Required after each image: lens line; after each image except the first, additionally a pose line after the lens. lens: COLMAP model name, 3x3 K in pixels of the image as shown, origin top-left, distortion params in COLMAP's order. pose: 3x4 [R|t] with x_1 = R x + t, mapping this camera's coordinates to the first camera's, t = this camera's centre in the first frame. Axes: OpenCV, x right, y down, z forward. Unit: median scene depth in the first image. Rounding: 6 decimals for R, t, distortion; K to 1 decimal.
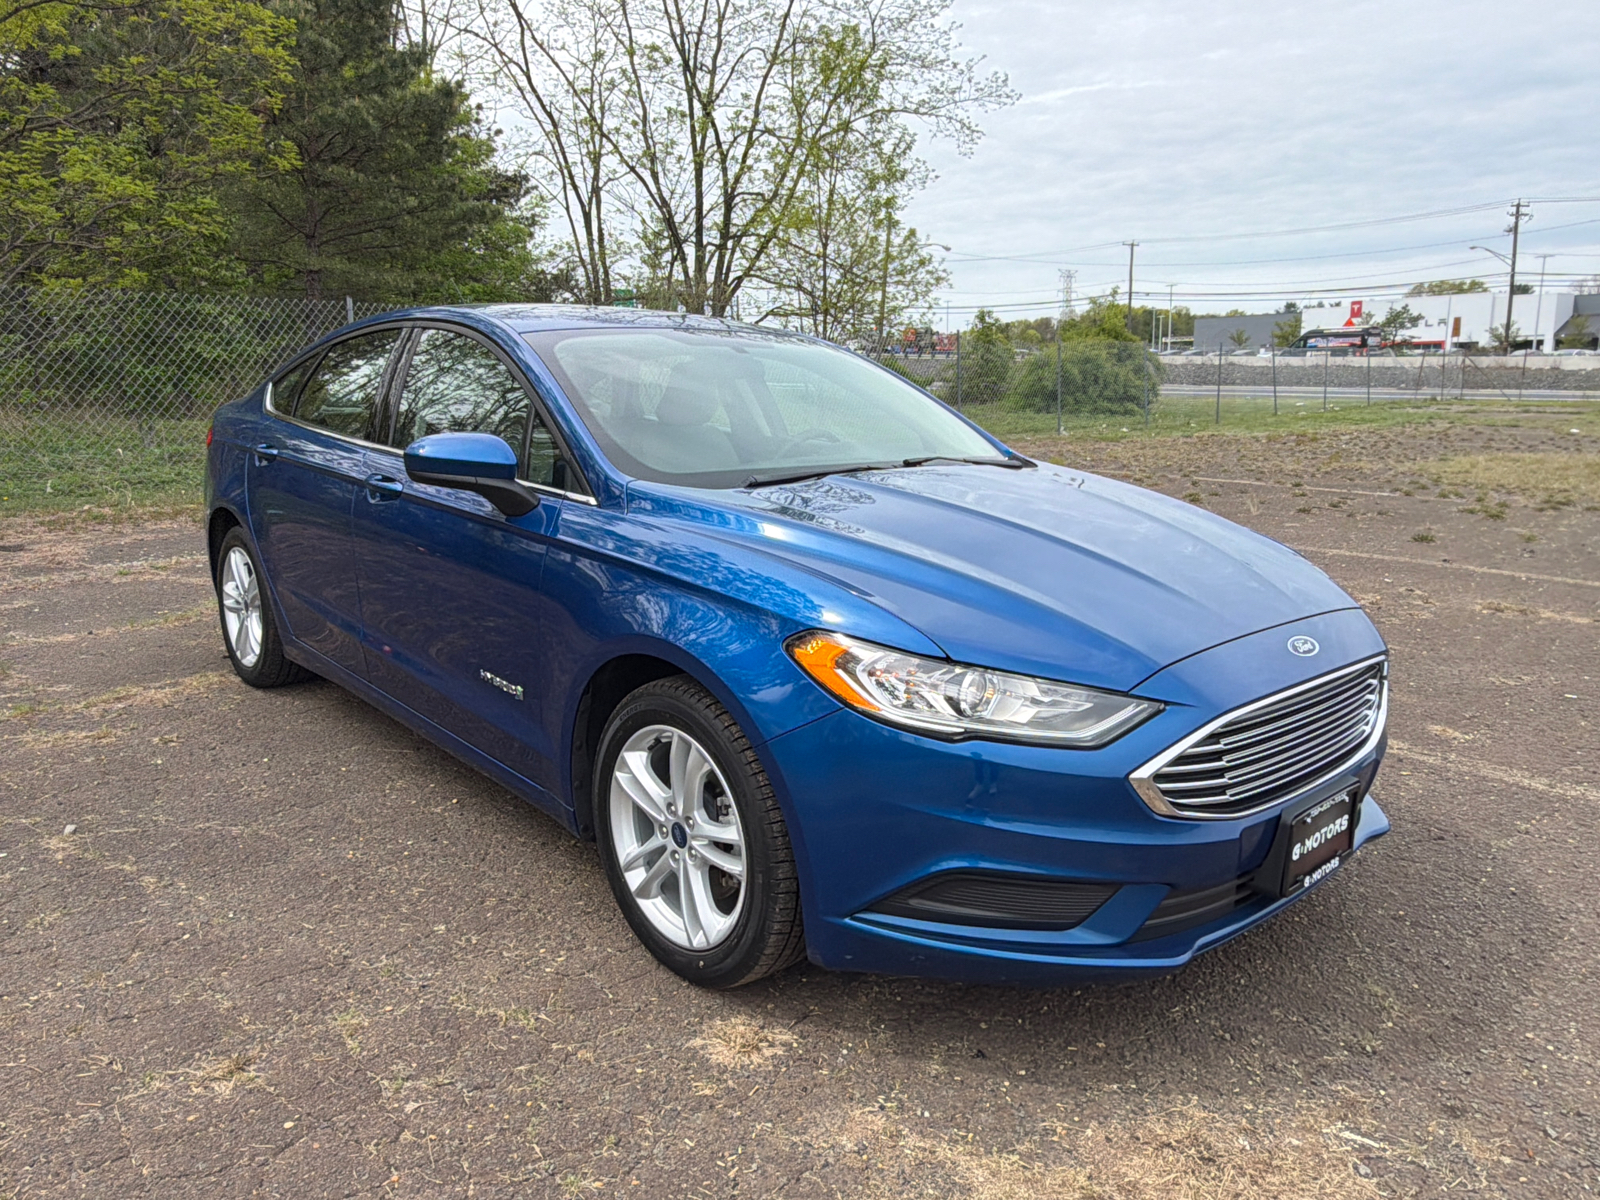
lens RADIAL K [[1119.2, 0, 798.8], [0, 1119.2, 610.8], [0, 0, 1]] dist [0.002045, 0.001495]
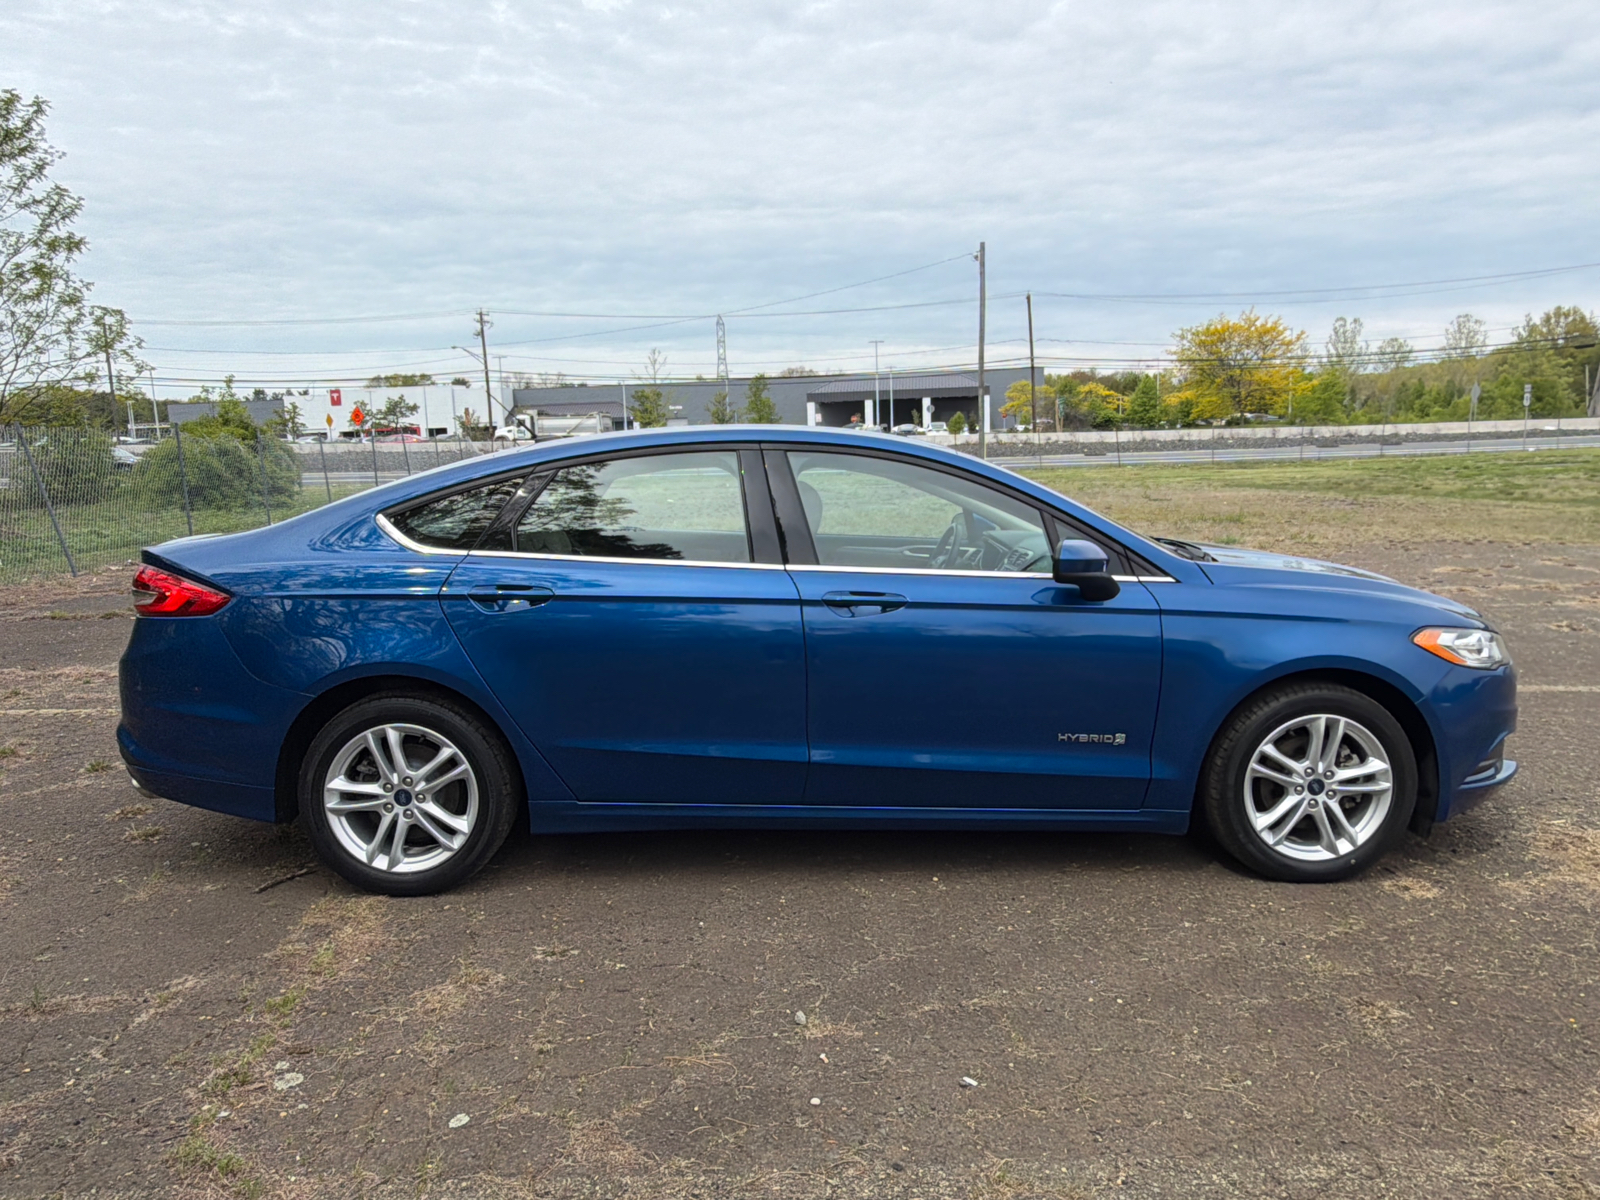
lens RADIAL K [[1119.2, 0, 798.8], [0, 1119.2, 610.8], [0, 0, 1]] dist [0.002045, 0.001495]
pose [[0.657951, -0.125333, 0.742558, -0.120833], [0.179786, 0.983683, 0.006730, -0.012182], [-0.731285, 0.129073, 0.669748, 0.034777]]
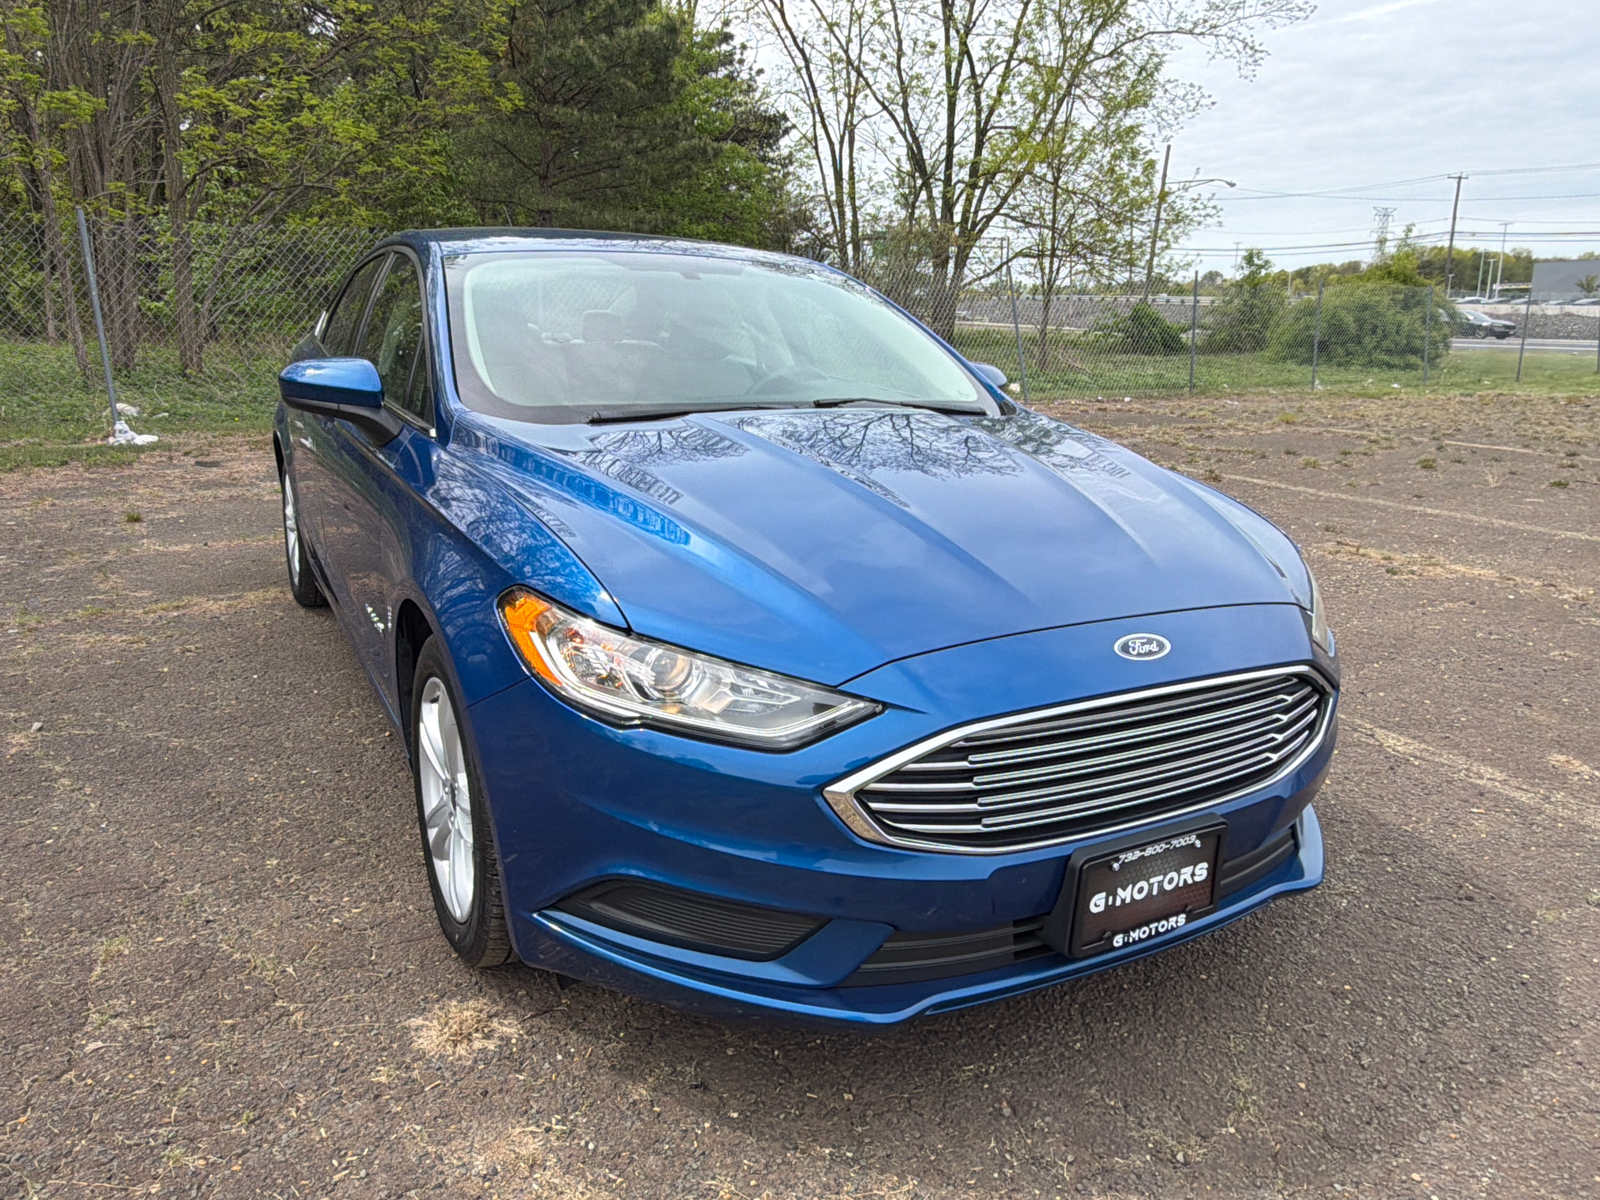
lens RADIAL K [[1119.2, 0, 798.8], [0, 1119.2, 610.8], [0, 0, 1]] dist [0.002045, 0.001495]
pose [[0.972862, 0.070958, -0.220237, 0.026842], [-0.060531, 0.996718, 0.053746, -0.001496], [0.223328, -0.038956, 0.973965, 0.012347]]
